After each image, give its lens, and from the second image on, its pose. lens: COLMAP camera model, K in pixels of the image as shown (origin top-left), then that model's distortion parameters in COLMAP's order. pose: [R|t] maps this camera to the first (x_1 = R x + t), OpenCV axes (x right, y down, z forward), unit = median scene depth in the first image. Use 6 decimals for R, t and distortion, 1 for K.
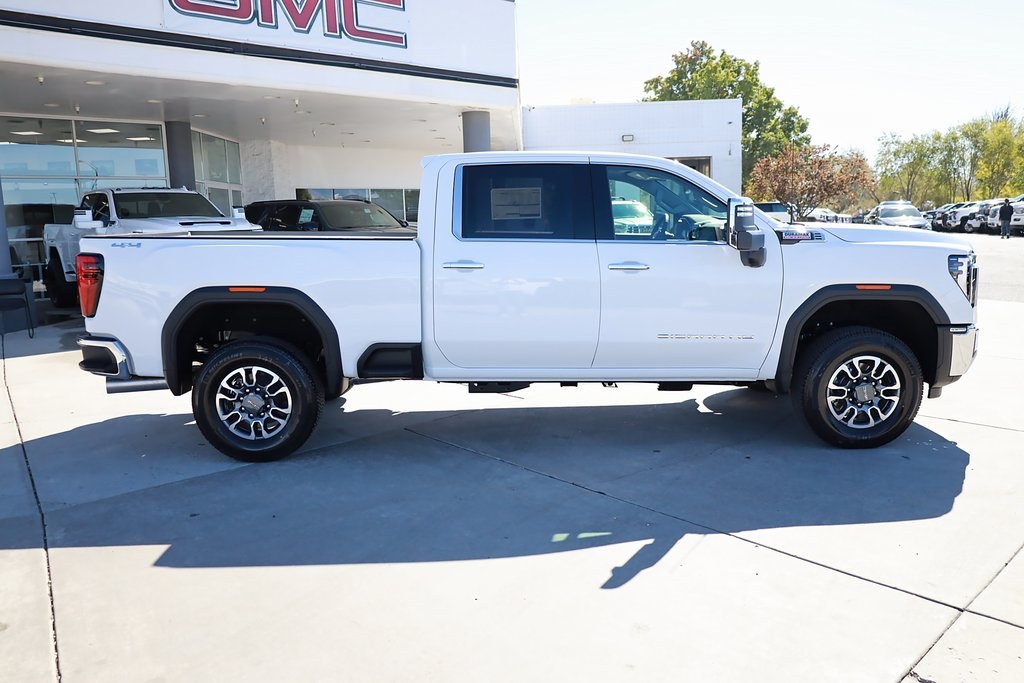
lens RADIAL K [[793.0, 0, 512.0], [0, 793.0, 341.5], [0, 0, 1]] dist [-0.002054, 0.003128]
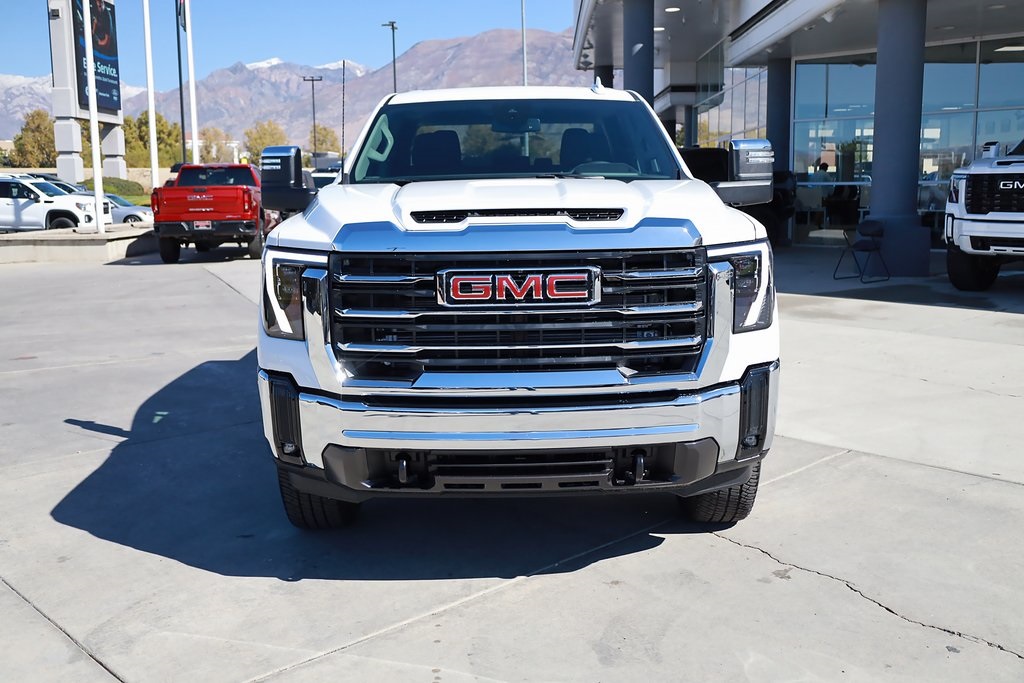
lens RADIAL K [[1036.0, 0, 512.0], [0, 1036.0, 341.5], [0, 0, 1]] dist [-0.005375, 0.000874]
pose [[-0.035843, 0.181254, -0.982783, 1.293401], [-0.144803, 0.972095, 0.184564, -0.202714], [0.988811, 0.148925, -0.008597, 1.185406]]
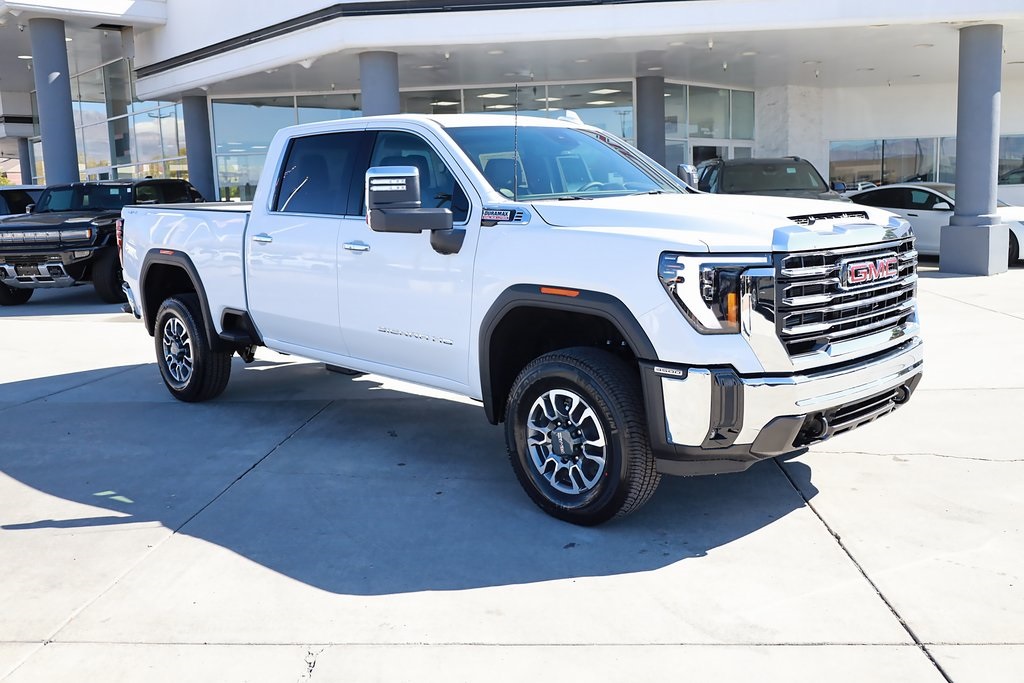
lens RADIAL K [[957.0, 0, 512.0], [0, 957.0, 341.5], [0, 0, 1]] dist [-0.001963, 0.003690]
pose [[0.670646, 0.117340, -0.732438, 1.026352], [-0.103055, 0.992572, 0.064654, -0.073747], [0.734584, 0.032122, 0.677757, 0.394992]]
